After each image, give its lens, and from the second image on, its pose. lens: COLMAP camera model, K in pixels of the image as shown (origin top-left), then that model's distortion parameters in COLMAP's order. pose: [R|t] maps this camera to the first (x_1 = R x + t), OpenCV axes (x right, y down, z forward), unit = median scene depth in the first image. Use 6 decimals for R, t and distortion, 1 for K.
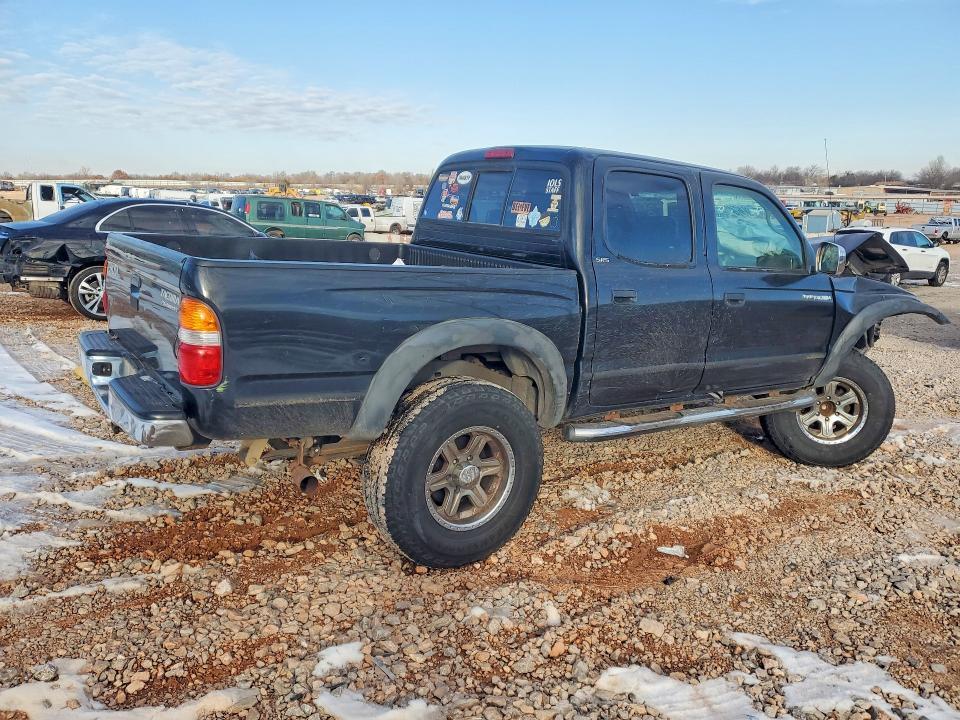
lens RADIAL K [[760.7, 0, 479.8], [0, 760.7, 359.6], [0, 0, 1]] dist [-0.018403, 0.011879]
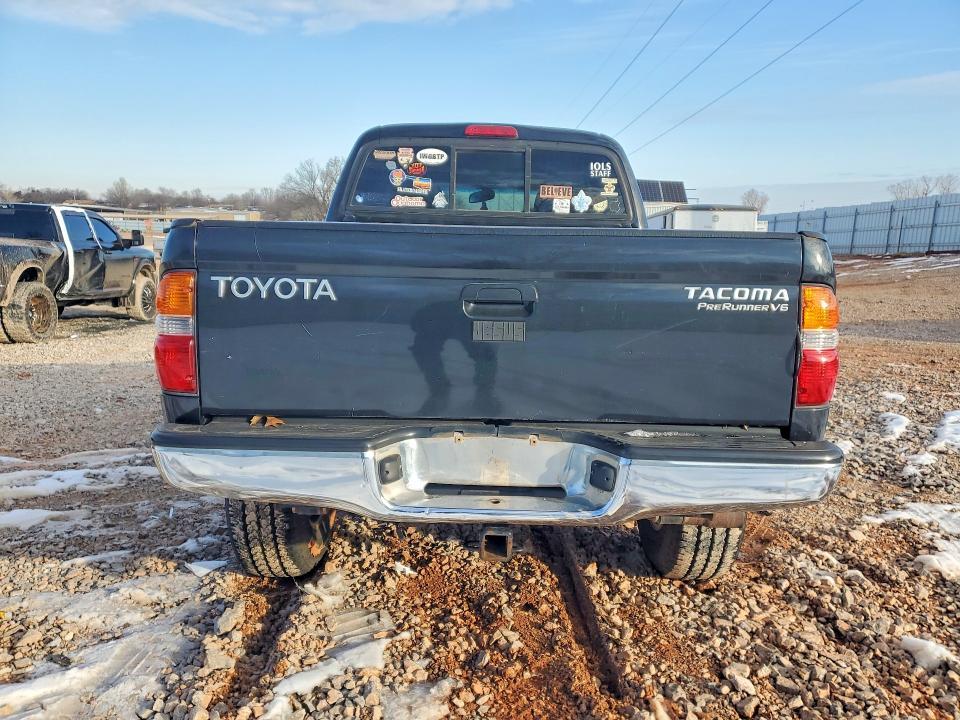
lens RADIAL K [[760.7, 0, 480.8], [0, 760.7, 362.0], [0, 0, 1]] dist [-0.018403, 0.011879]
pose [[0.561067, -0.151652, 0.813760, -0.776352], [0.169184, 0.983331, 0.066606, -0.074710], [-0.810297, 0.100305, 0.577372, 0.566773]]
